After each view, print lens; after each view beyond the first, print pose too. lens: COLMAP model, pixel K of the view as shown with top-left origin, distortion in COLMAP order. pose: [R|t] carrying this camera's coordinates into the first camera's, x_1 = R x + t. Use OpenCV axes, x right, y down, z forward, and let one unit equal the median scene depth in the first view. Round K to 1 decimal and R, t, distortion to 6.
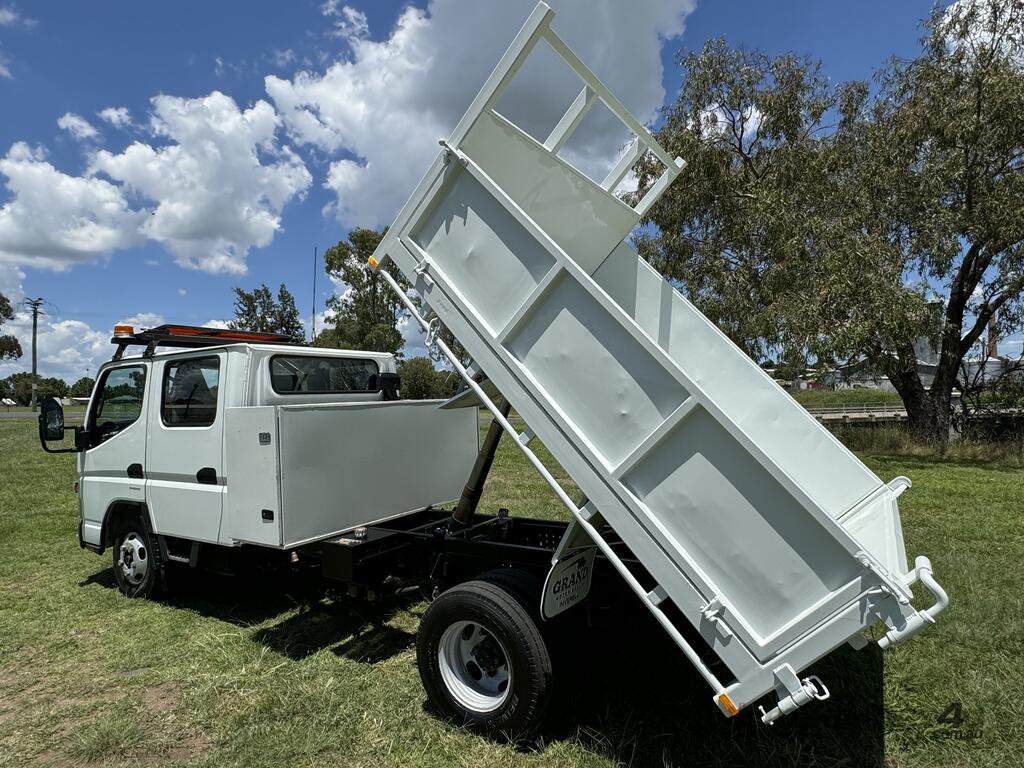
lens RADIAL K [[587.6, 0, 520.1], [0, 587.6, 384.4], [0, 0, 1]] dist [0.002525, 0.001147]
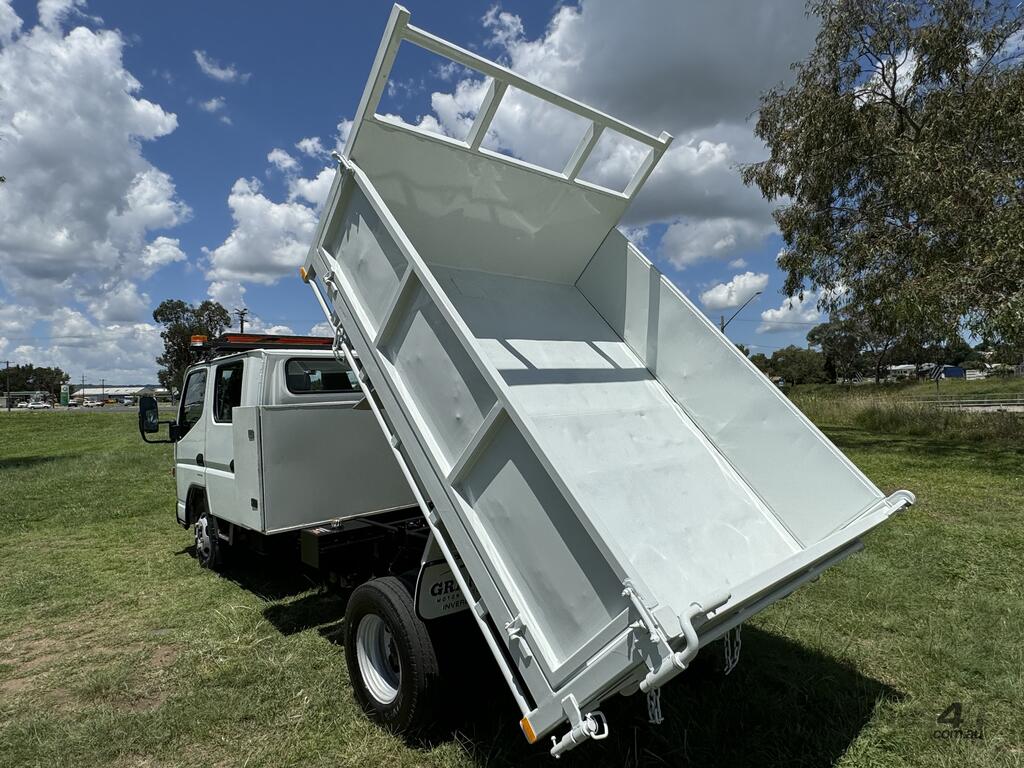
lens RADIAL K [[587.6, 0, 510.9], [0, 587.6, 384.5], [0, 0, 1]] dist [0.002525, 0.001147]
pose [[0.961808, -0.011759, -0.273474, 0.433467], [0.015569, 0.999810, 0.011766, -0.012299], [0.273283, -0.015574, 0.961808, 0.074263]]
